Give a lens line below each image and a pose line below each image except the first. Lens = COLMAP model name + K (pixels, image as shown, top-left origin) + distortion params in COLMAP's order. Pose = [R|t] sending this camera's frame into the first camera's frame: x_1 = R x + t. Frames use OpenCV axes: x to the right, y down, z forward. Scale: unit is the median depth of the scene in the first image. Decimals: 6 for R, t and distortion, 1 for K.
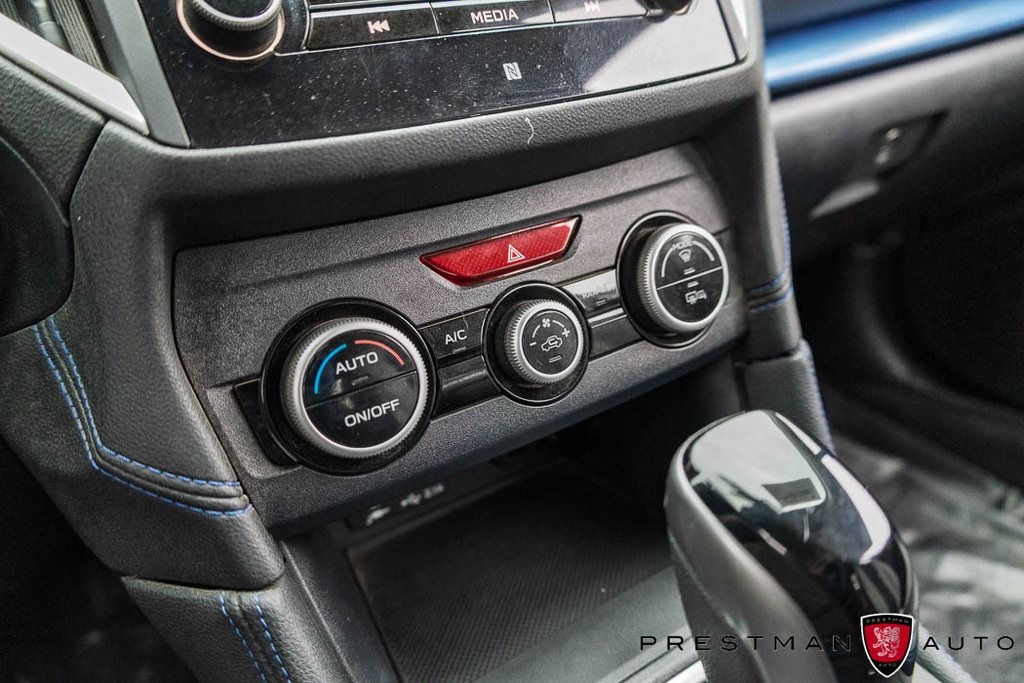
lens RADIAL K [[667.6, 0, 512.0], [0, 667.6, 341.5], [0, 0, 1]] dist [0.012408, -0.004964]
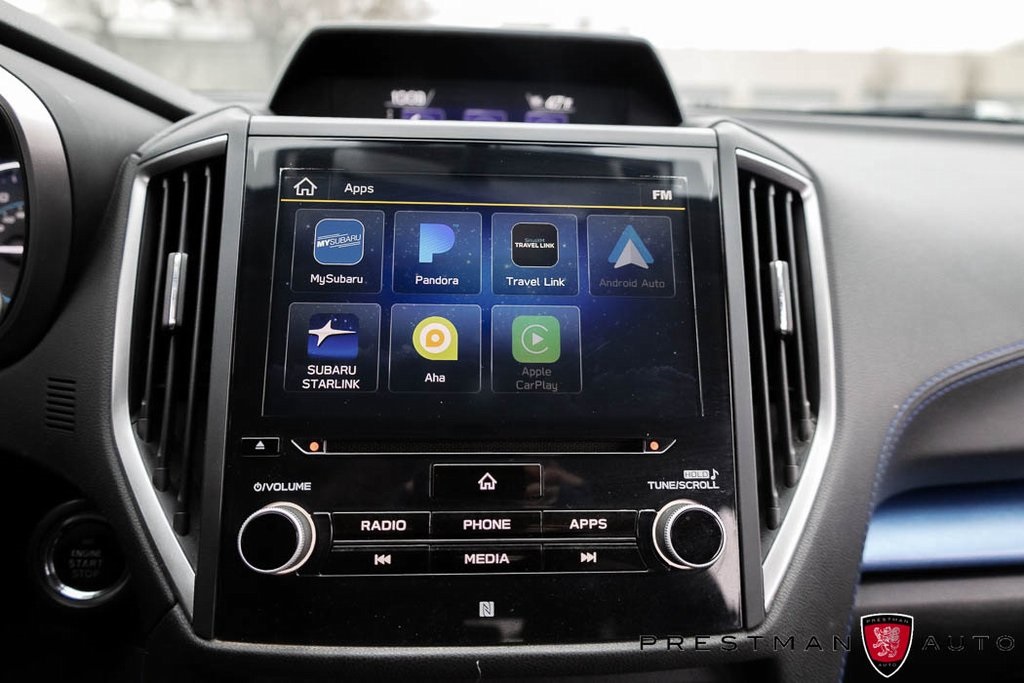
lens RADIAL K [[667.6, 0, 512.0], [0, 667.6, 341.5], [0, 0, 1]] dist [0.012408, -0.004964]
pose [[0.874316, 0.251975, -0.414825, 0.359846], [-0.298642, 0.953025, -0.050550, -0.709725], [0.382601, 0.168081, 0.908496, -0.114883]]
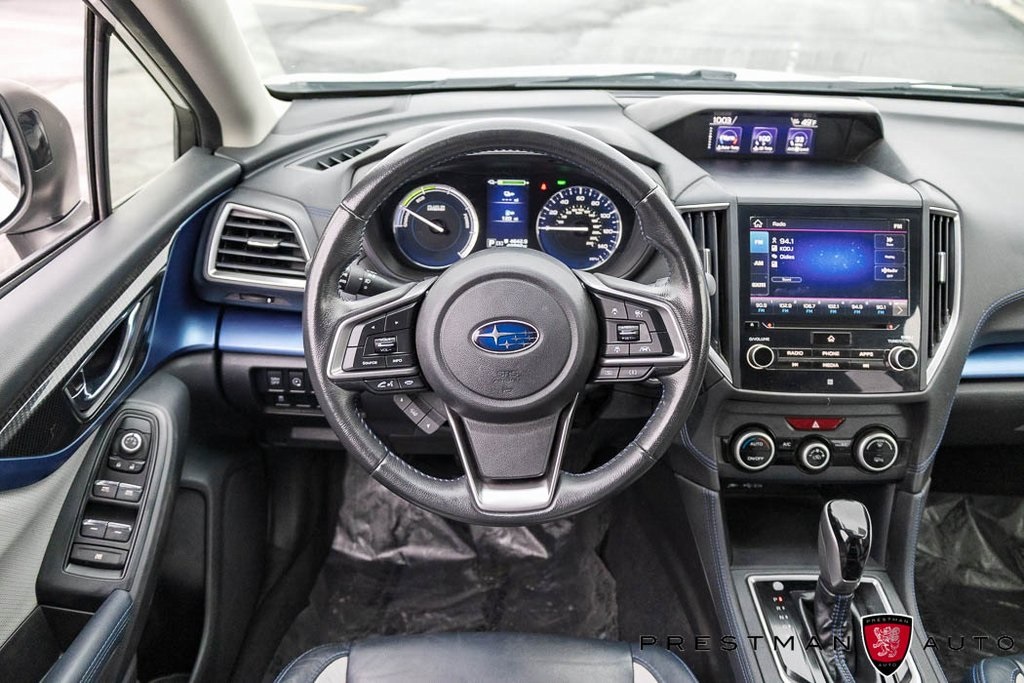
lens RADIAL K [[838.7, 0, 512.0], [0, 838.7, 341.5], [0, 0, 1]] dist [-0.040585, 0.003209]
pose [[0.855700, 0.340365, -0.389782, 0.172598], [-0.308469, 0.940289, 0.143887, -0.621509], [0.415482, -0.002889, 0.909597, -3.085210]]
